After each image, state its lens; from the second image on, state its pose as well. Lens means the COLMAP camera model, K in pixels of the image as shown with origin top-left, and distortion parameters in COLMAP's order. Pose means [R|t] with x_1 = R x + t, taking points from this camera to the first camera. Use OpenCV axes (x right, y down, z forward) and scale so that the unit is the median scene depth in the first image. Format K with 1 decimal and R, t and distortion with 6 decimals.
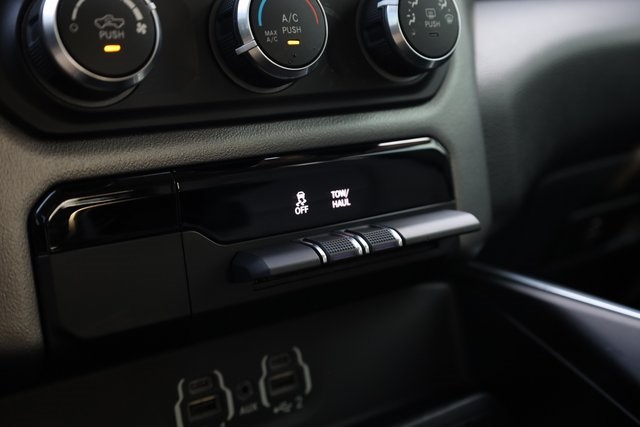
lens RADIAL K [[923.6, 0, 316.8], [0, 923.6, 211.4], [0, 0, 1]] dist [0.035046, 0.000000]
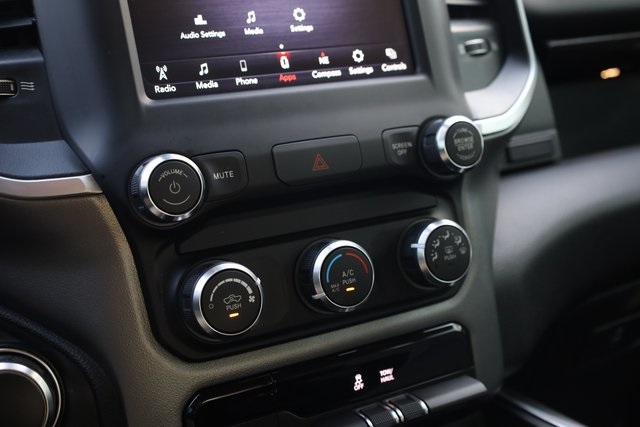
lens RADIAL K [[923.6, 0, 318.0], [0, 923.6, 213.5], [0, 0, 1]] dist [0.035046, 0.000000]
pose [[0.993973, -0.000865, -0.109620, 0.082129], [0.002723, 0.999855, 0.016797, -0.309380], [0.109589, -0.016995, 0.993832, -0.472160]]
